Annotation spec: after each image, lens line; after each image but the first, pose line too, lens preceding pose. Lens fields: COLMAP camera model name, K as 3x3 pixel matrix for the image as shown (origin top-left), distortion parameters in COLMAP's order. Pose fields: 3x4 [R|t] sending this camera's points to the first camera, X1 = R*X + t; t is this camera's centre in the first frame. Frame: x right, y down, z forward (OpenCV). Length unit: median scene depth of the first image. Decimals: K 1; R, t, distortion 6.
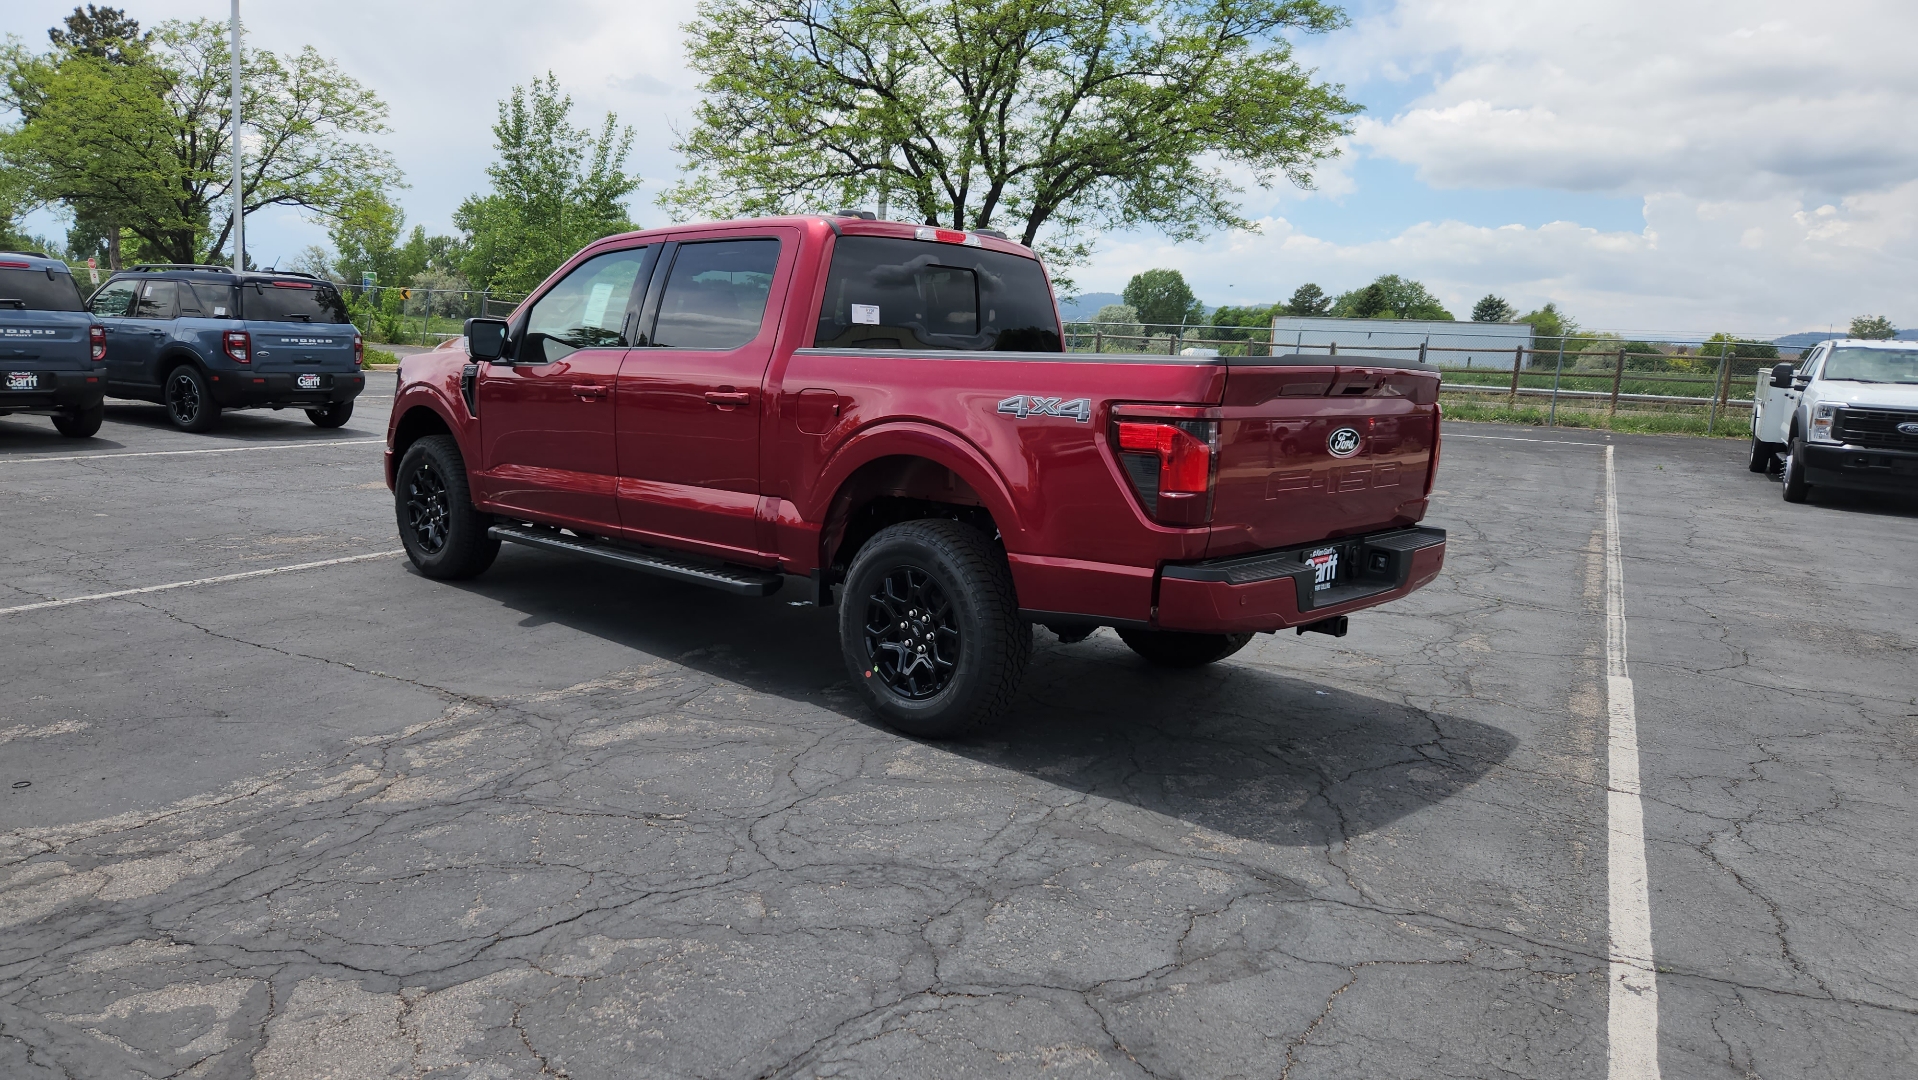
lens RADIAL K [[1284.4, 0, 931.3], [0, 1284.4, 538.4], [0, 0, 1]] dist [0.068472, -0.055364]
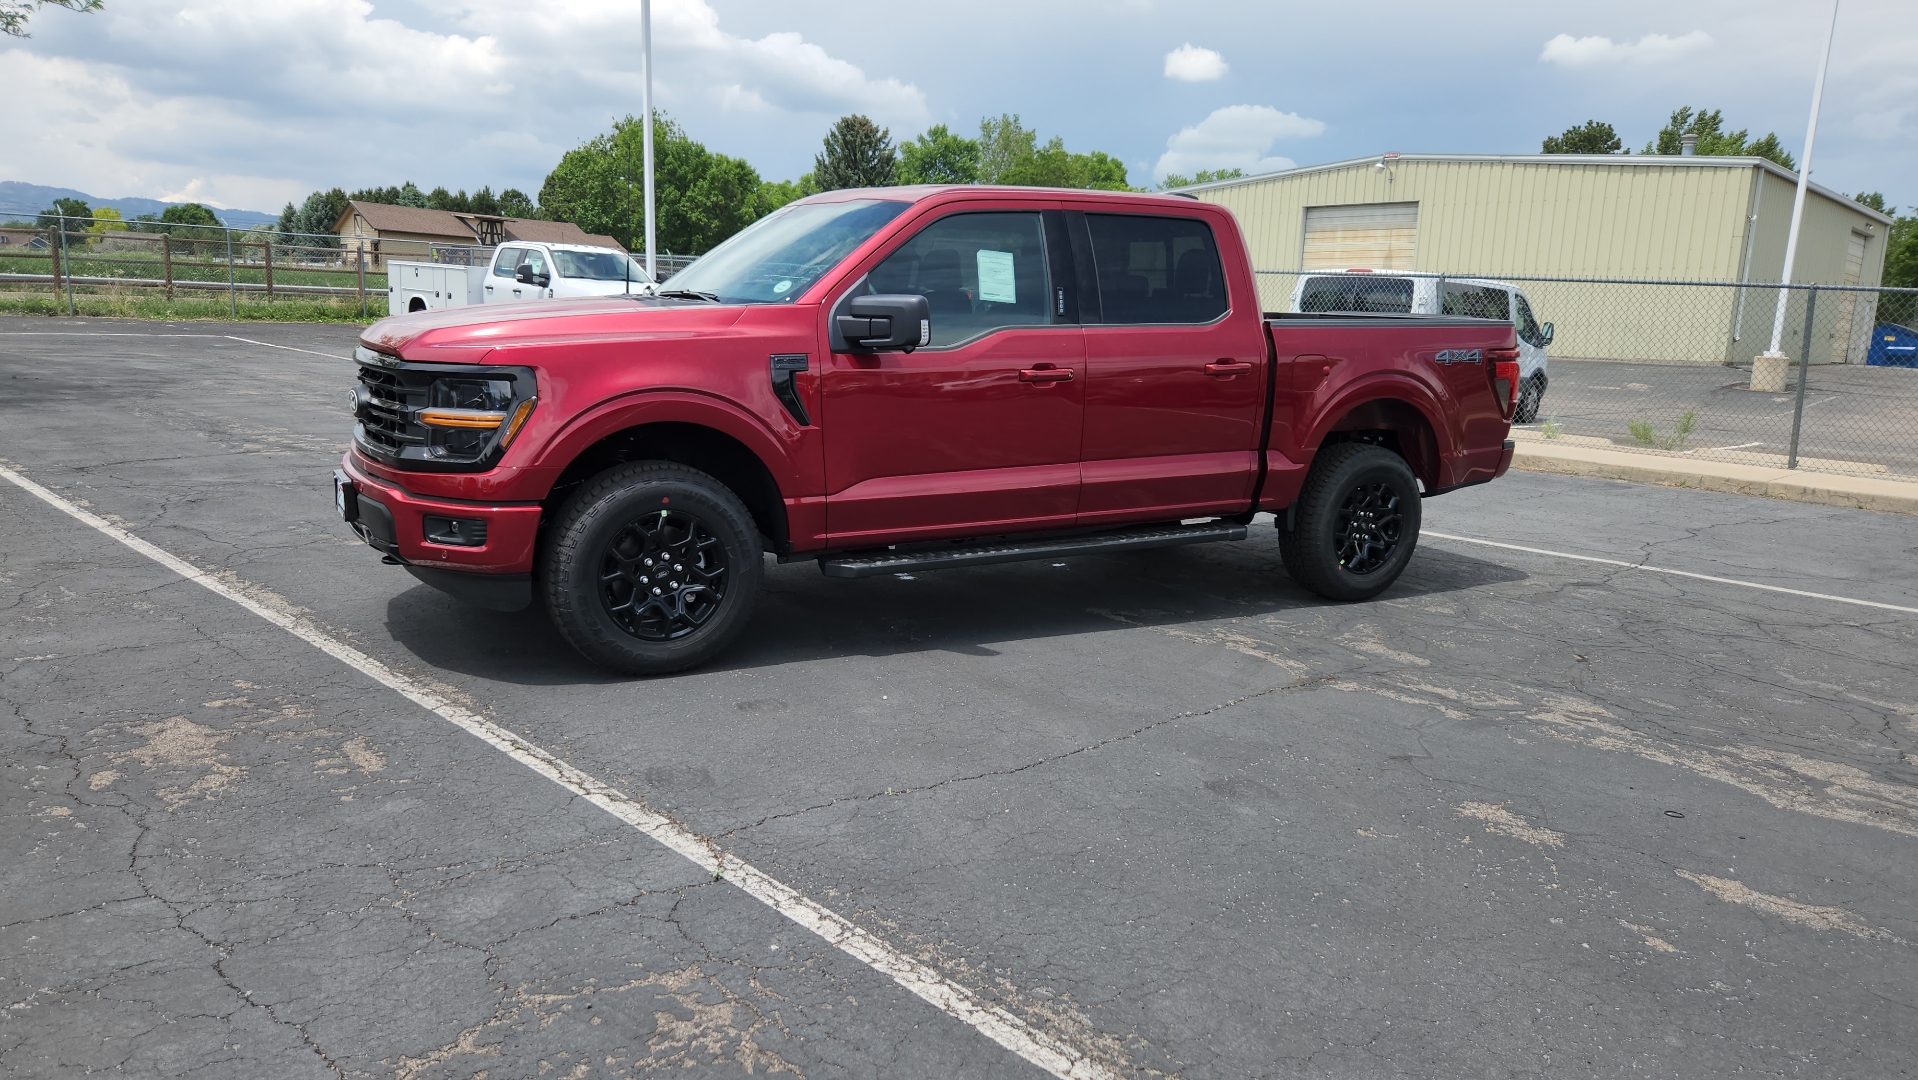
lens RADIAL K [[1284.4, 0, 922.2], [0, 1284.4, 547.9], [0, 0, 1]] dist [0.068472, -0.055364]
pose [[0.302986, -0.216092, 0.928172, -1.512877], [0.113935, 0.975181, 0.189844, -0.232091], [-0.946160, 0.048231, 0.320087, 1.044303]]
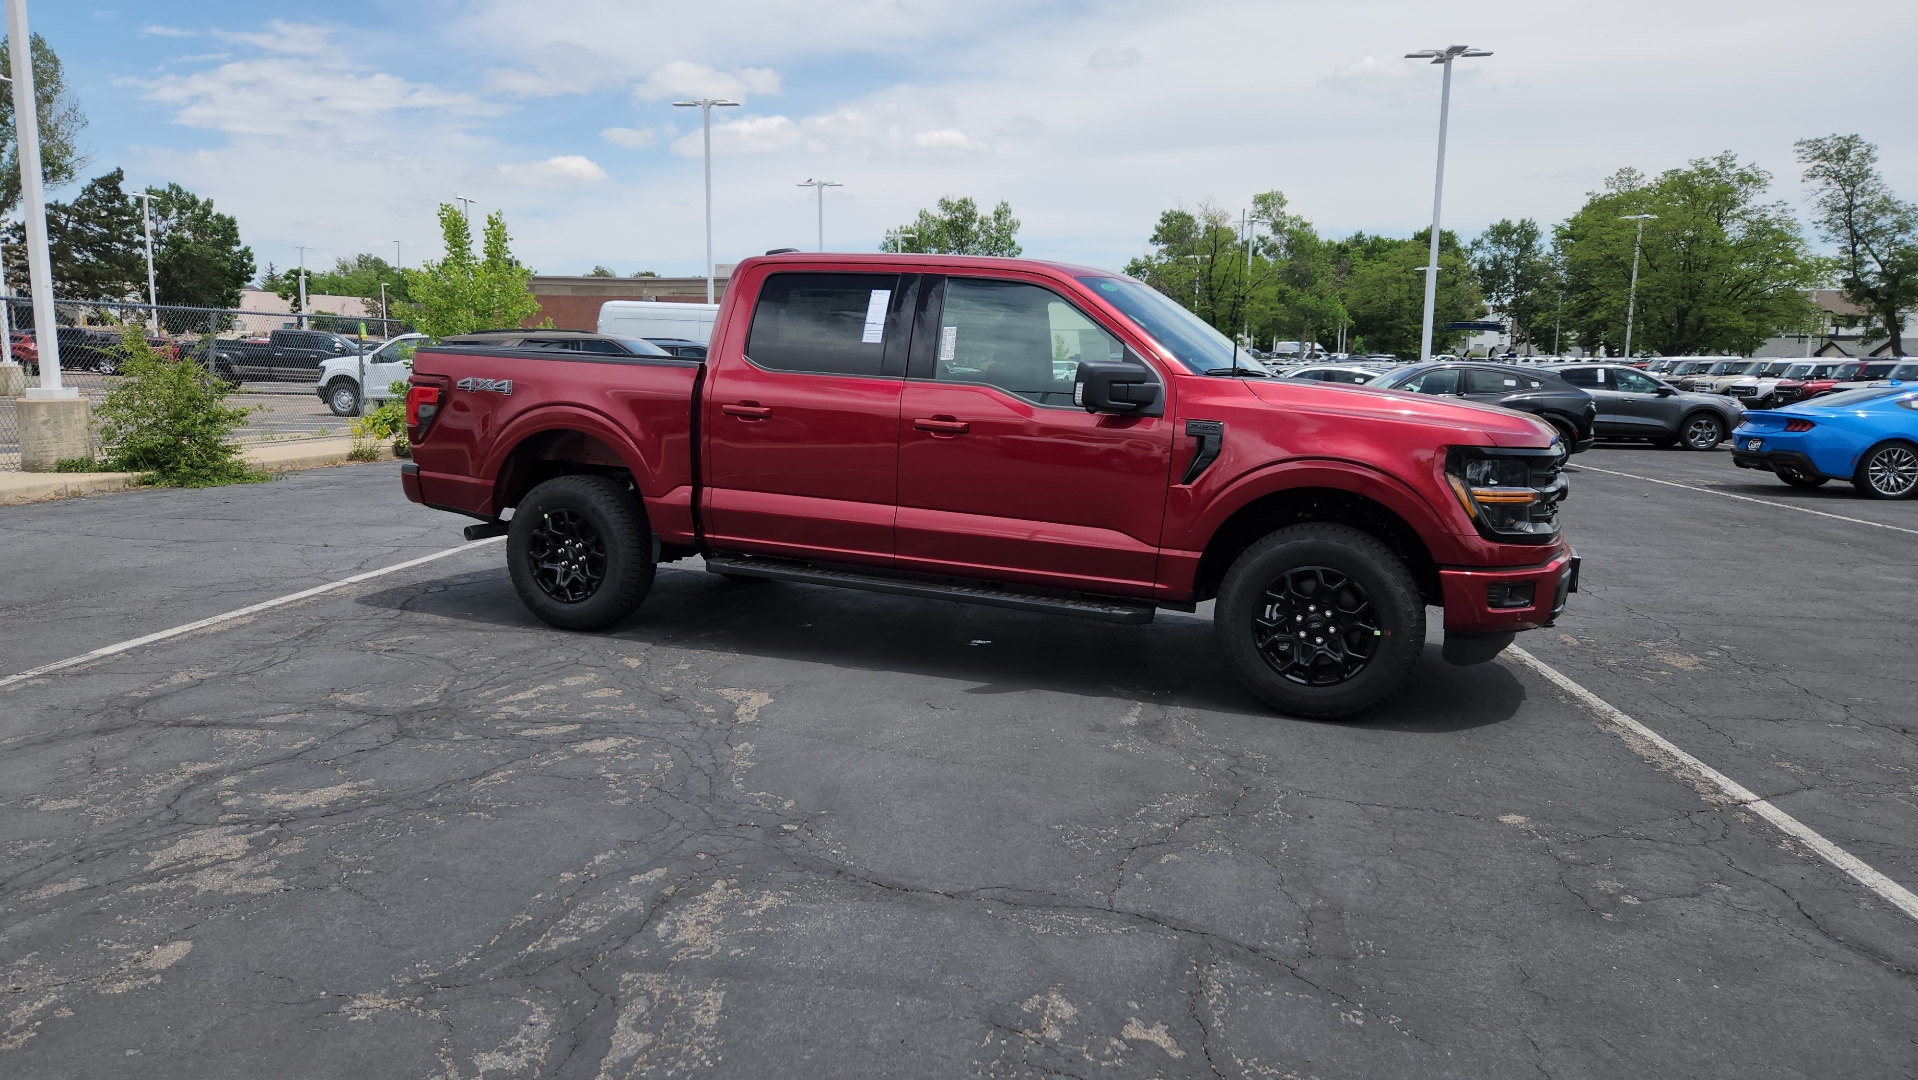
lens RADIAL K [[1284.4, 0, 922.3], [0, 1284.4, 537.2], [0, 0, 1]] dist [0.068472, -0.055364]
pose [[-0.936676, -0.022784, -0.349455, 0.410345], [-0.118413, 0.959711, 0.254821, -0.397178], [0.329570, 0.280065, -0.901636, 2.786936]]
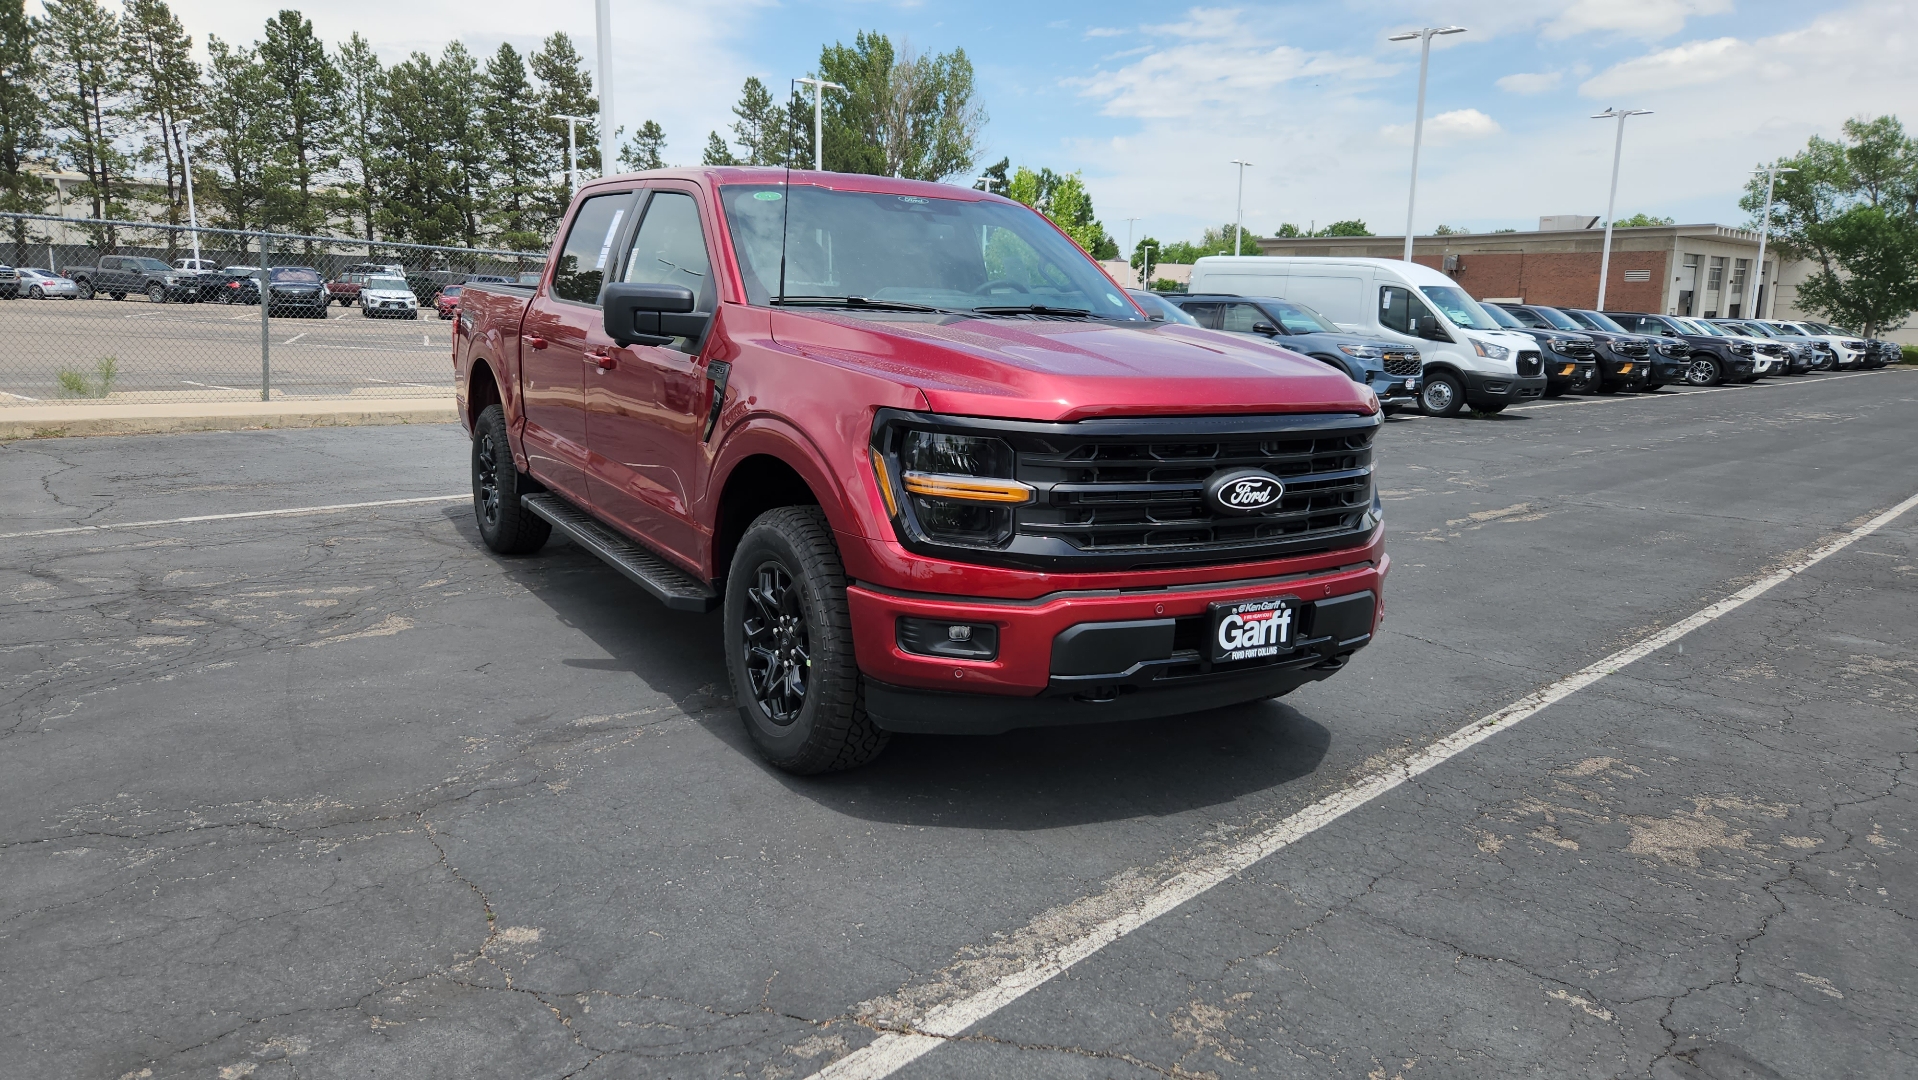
lens RADIAL K [[1284.4, 0, 919.6], [0, 1284.4, 541.3], [0, 0, 1]] dist [0.068472, -0.055364]
pose [[-0.955291, -0.131292, 0.264918, -0.624731], [-0.037279, 0.942336, 0.332586, -0.418686], [-0.293307, 0.307841, -0.905099, 2.608424]]
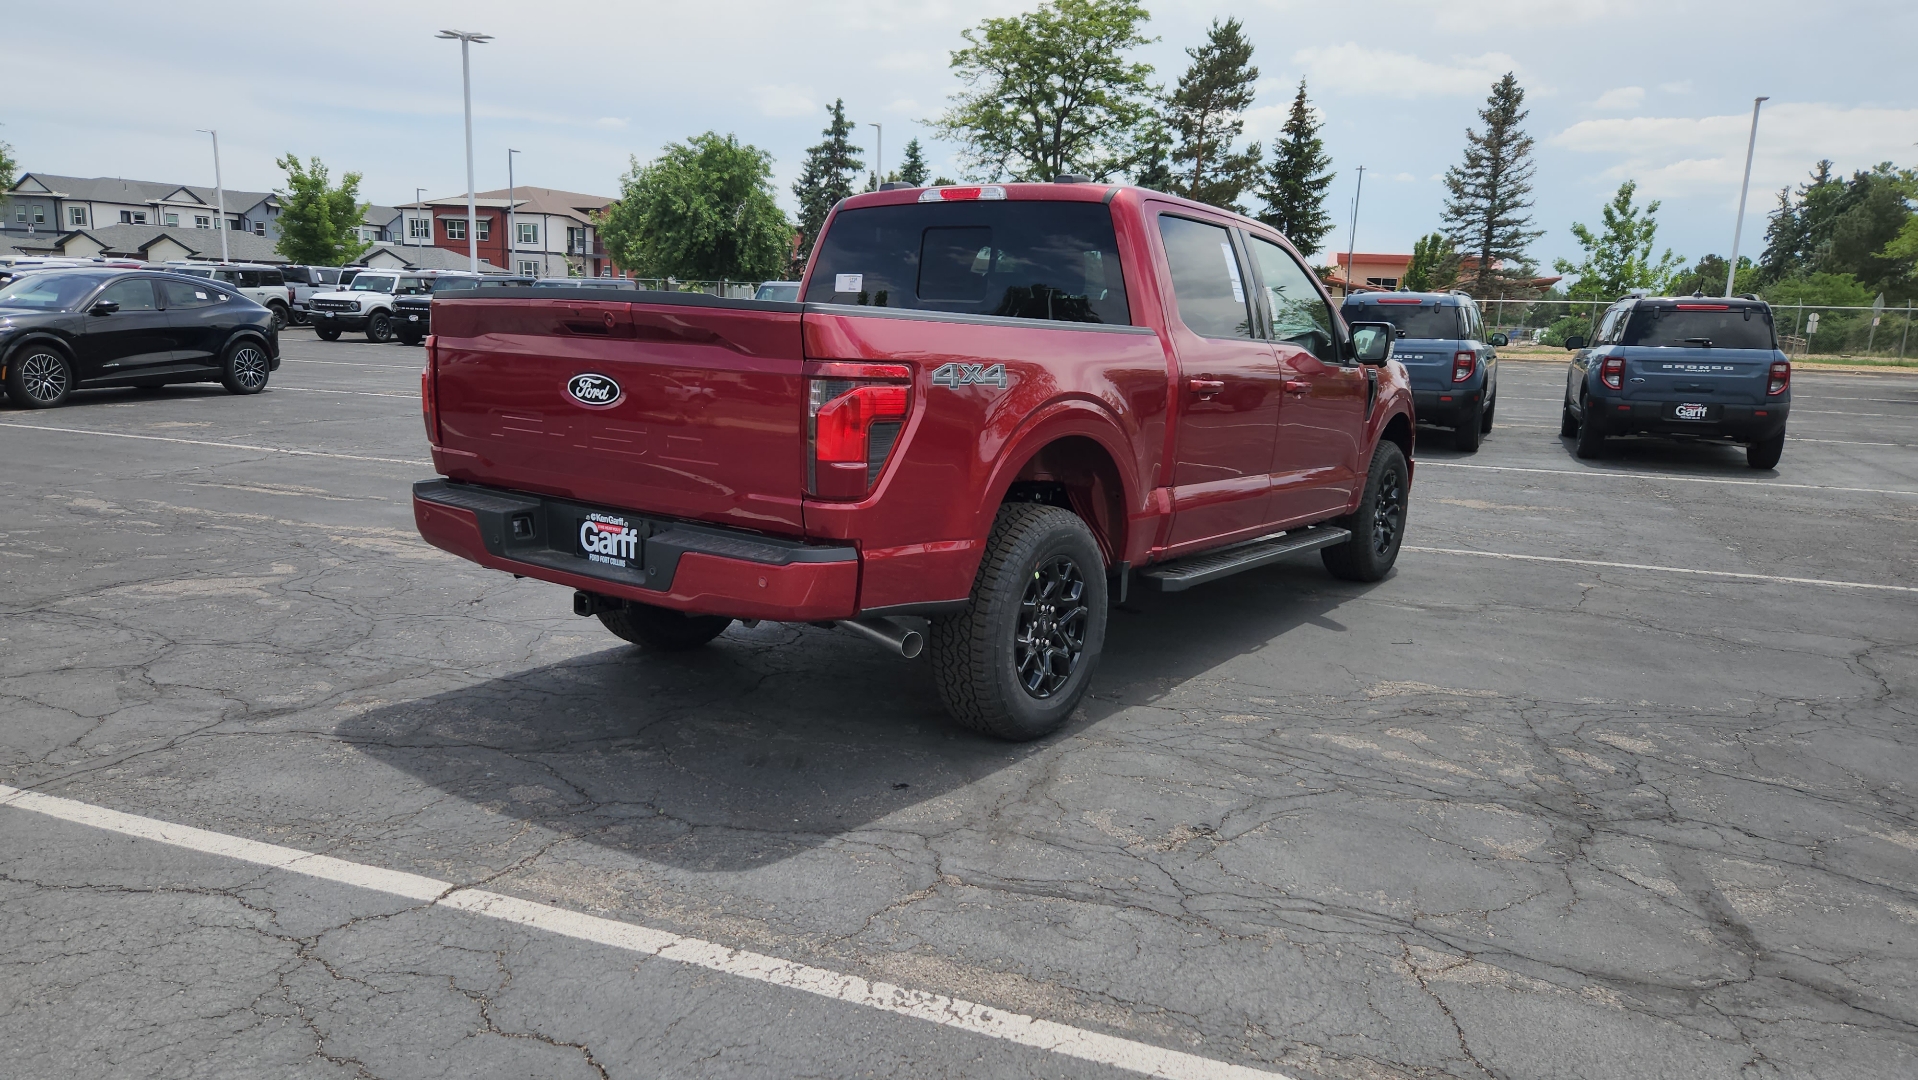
lens RADIAL K [[1284.4, 0, 909.0], [0, 1284.4, 557.1], [0, 0, 1]] dist [0.068472, -0.055364]
pose [[0.111939, 0.140881, -0.983678, 1.200601], [-0.175956, 0.977067, 0.119911, -0.105763], [0.978013, 0.159661, 0.134161, 1.107128]]
